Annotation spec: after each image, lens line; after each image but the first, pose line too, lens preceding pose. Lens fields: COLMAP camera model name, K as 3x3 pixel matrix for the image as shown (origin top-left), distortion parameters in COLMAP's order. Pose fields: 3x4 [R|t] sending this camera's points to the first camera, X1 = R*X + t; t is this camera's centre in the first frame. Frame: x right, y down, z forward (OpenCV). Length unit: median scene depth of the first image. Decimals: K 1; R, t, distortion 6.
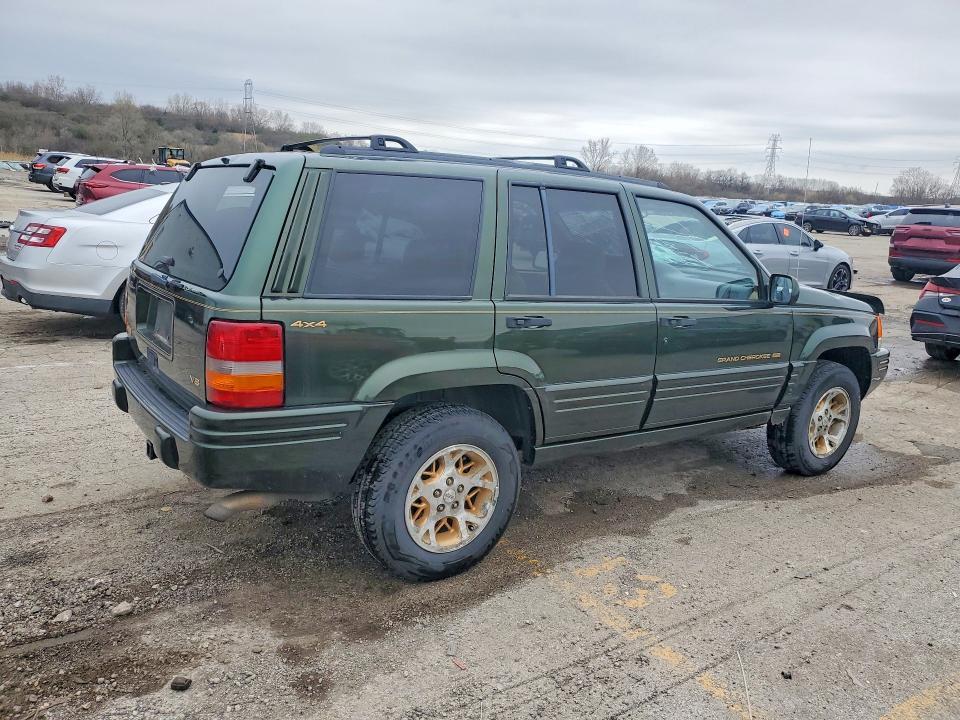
lens RADIAL K [[736.3, 0, 485.1], [0, 736.3, 357.7], [0, 0, 1]] dist [0.020053, 0.001885]
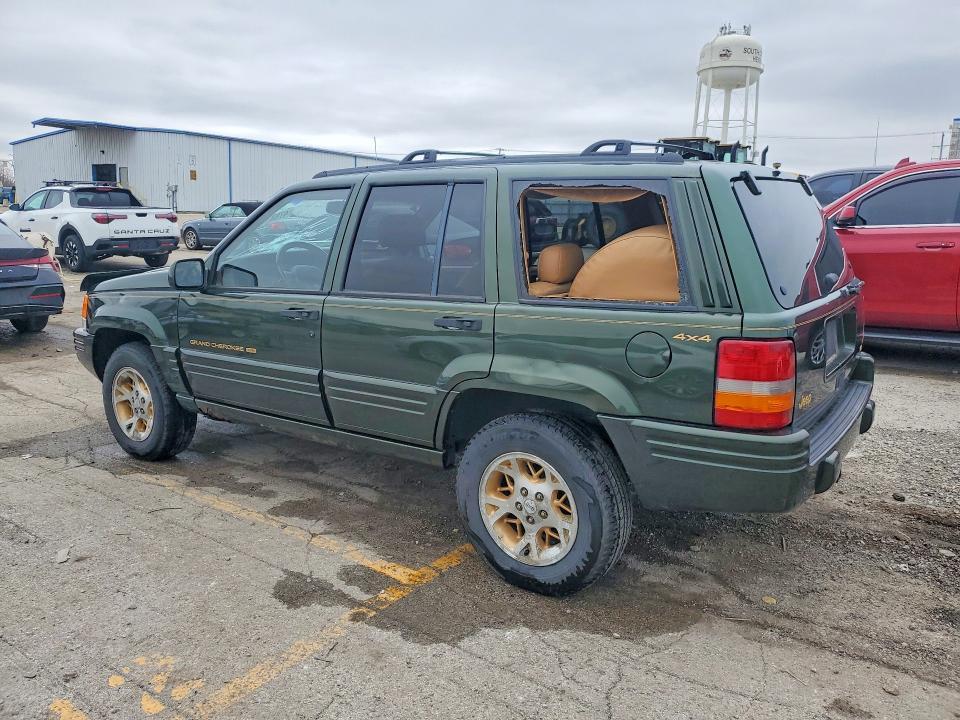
lens RADIAL K [[736.3, 0, 485.1], [0, 736.3, 357.7], [0, 0, 1]] dist [0.020053, 0.001885]
pose [[-0.310241, -0.250887, 0.916955, -1.171127], [0.176303, 0.932632, 0.314826, -0.410633], [-0.934167, 0.259334, -0.245109, 1.644939]]
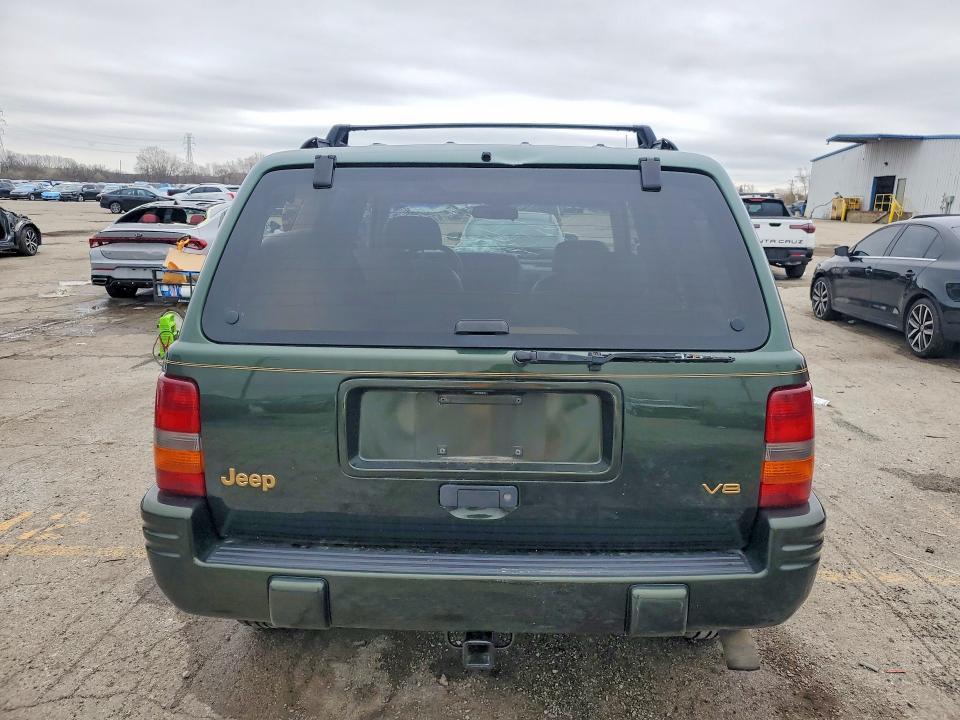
lens RADIAL K [[736.3, 0, 485.1], [0, 736.3, 357.7], [0, 0, 1]] dist [0.020053, 0.001885]
pose [[0.612678, -0.202917, 0.763839, -0.847457], [0.181354, 0.976785, 0.114023, -0.170238], [-0.769244, 0.068666, 0.635254, 0.611217]]
